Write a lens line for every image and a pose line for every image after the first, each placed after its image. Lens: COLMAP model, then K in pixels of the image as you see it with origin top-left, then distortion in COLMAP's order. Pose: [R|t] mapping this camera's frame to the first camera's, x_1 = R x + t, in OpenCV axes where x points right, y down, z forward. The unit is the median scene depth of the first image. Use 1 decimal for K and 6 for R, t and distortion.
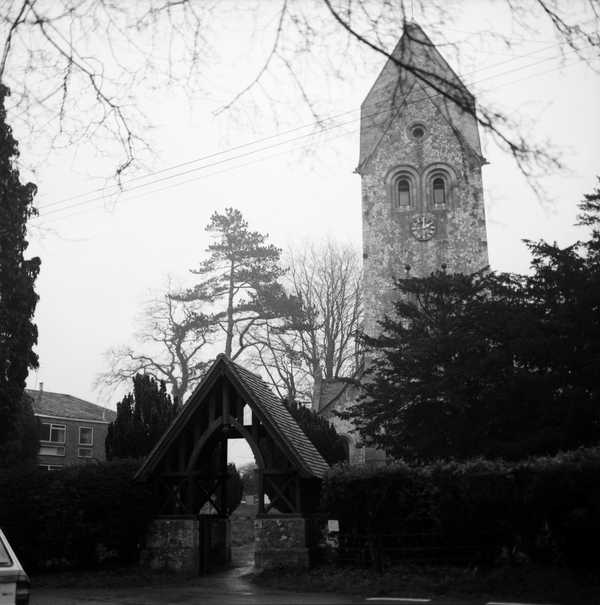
lens RADIAL K [[885.9, 0, 300.0], [0, 885.9, 302.5], [0, 0, 1]] dist [0.005985, 0.030747]
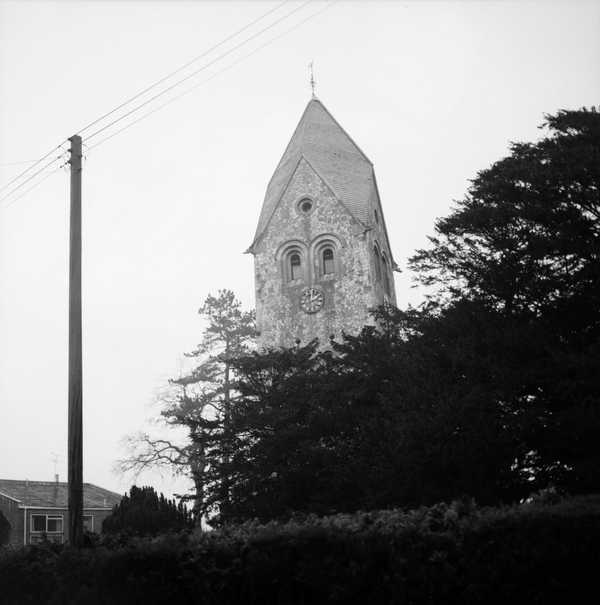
lens RADIAL K [[885.9, 0, 300.0], [0, 885.9, 302.5], [0, 0, 1]] dist [0.005985, 0.030747]
pose [[0.979693, -0.102978, -0.172039, 0.293677], [0.090455, 0.992752, -0.079132, -0.003151], [0.178941, 0.061963, 0.981907, 0.009890]]
